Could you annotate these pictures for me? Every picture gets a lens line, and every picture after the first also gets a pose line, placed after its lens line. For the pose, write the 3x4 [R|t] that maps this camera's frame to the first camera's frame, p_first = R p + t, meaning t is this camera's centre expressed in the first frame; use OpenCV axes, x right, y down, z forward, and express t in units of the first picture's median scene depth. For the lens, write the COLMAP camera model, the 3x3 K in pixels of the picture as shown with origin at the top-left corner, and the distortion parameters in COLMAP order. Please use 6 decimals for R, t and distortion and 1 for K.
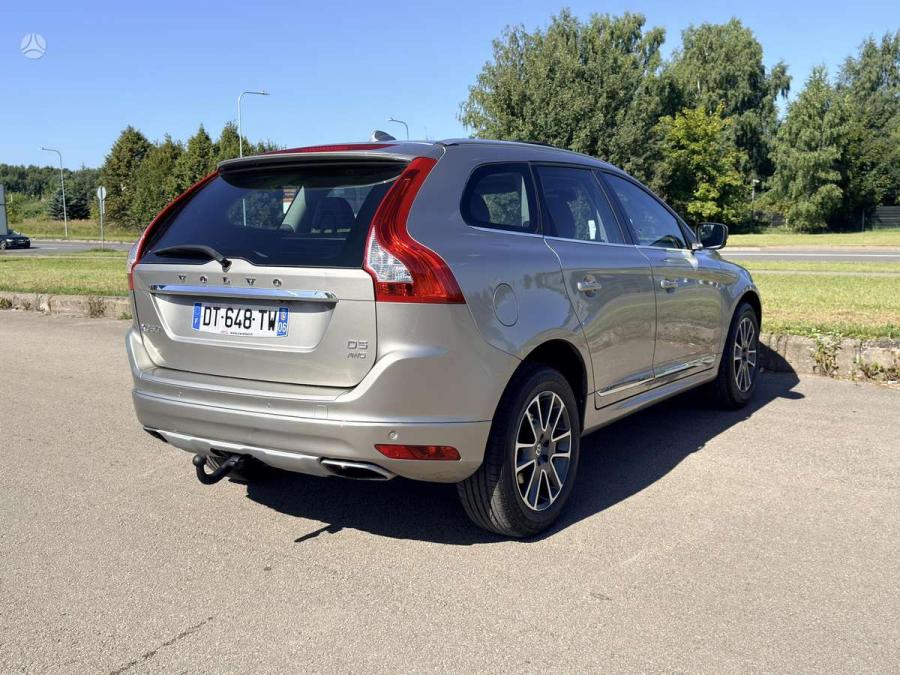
lens RADIAL K [[893.5, 0, 450.4], [0, 893.5, 341.1], [0, 0, 1]] dist [0.179542, -0.403402]
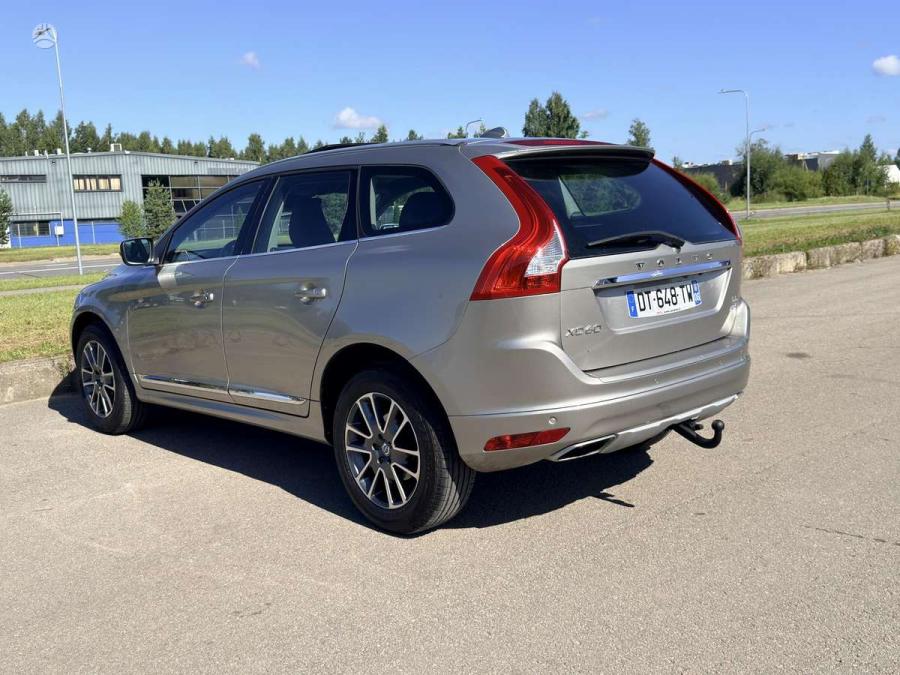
lens RADIAL K [[893.1, 0, 450.0], [0, 893.1, 337.5], [0, 0, 1]] dist [0.174742, -0.382468]
pose [[0.218901, -0.135749, 0.966258, -1.196012], [0.175934, 0.979536, 0.097758, -0.115280], [-0.959755, 0.148598, 0.238304, 0.898615]]
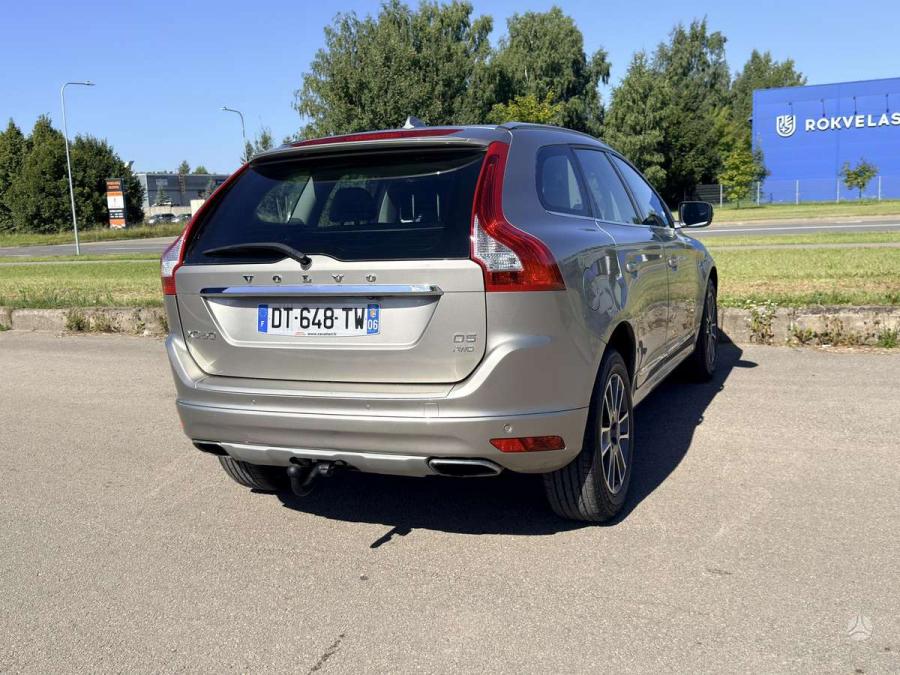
lens RADIAL K [[894.4, 0, 445.0], [0, 894.4, 343.5], [0, 0, 1]] dist [0.175699, -0.387716]
pose [[0.983423, -0.061176, 0.170697, -0.238699], [0.058797, 0.998090, 0.018964, -0.007813], [-0.171531, -0.008613, 0.985141, 0.043940]]
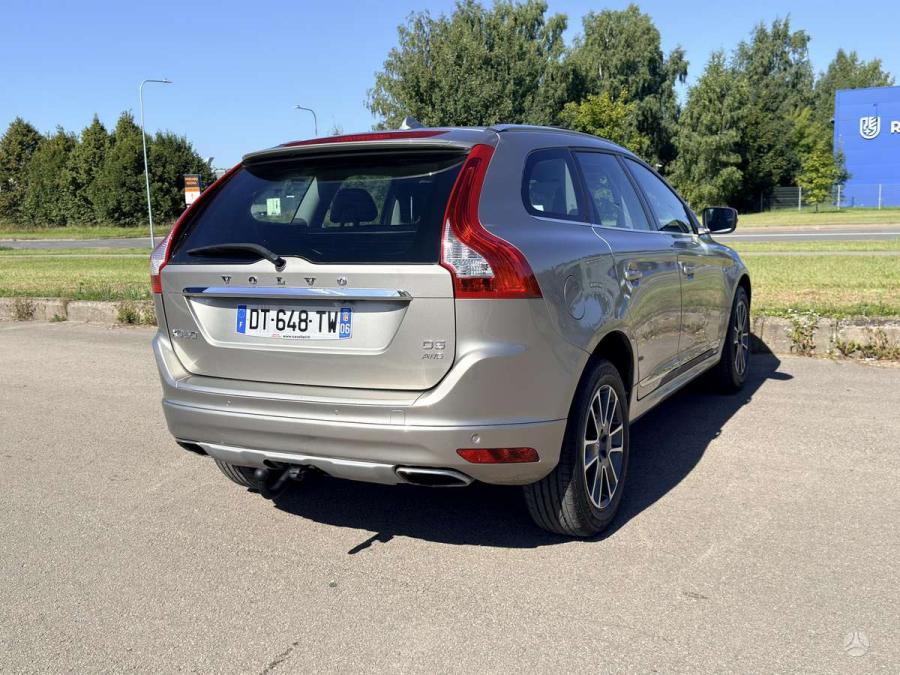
lens RADIAL K [[894.4, 0, 445.0], [0, 894.4, 343.5], [0, 0, 1]] dist [0.175699, -0.387716]
pose [[0.994853, -0.035398, 0.094943, -0.149757], [0.033951, 0.999282, 0.016818, -0.010600], [-0.095470, -0.013508, 0.995341, 0.048714]]
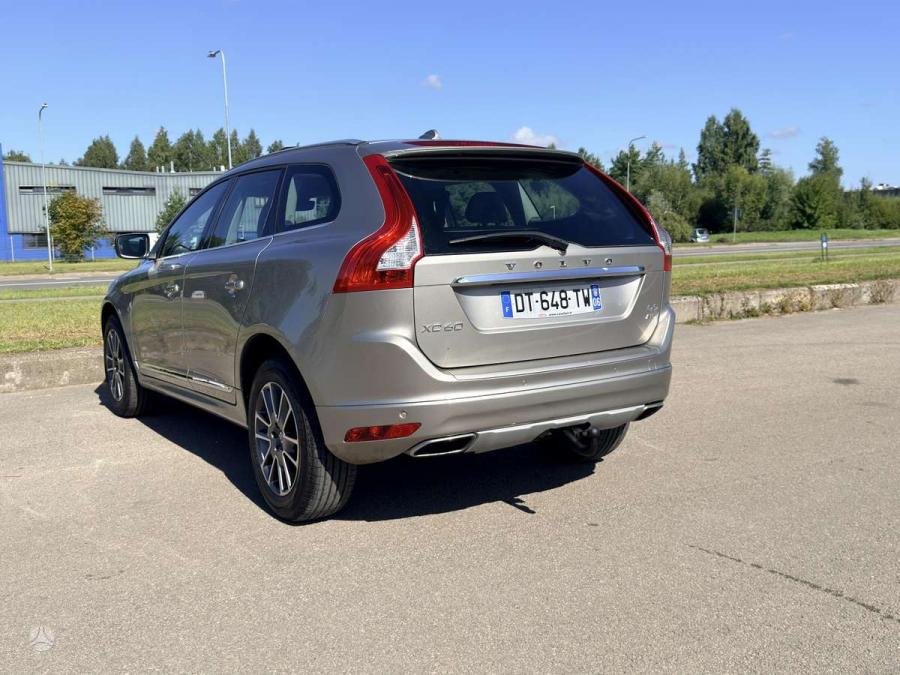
lens RADIAL K [[894.2, 0, 448.8], [0, 894.2, 335.9], [0, 0, 1]] dist [0.177864, -0.410205]
pose [[0.399085, -0.101470, 0.911282, -1.119315], [0.144128, 0.988445, 0.046943, -0.045902], [-0.905516, 0.112607, 0.409098, 0.618176]]
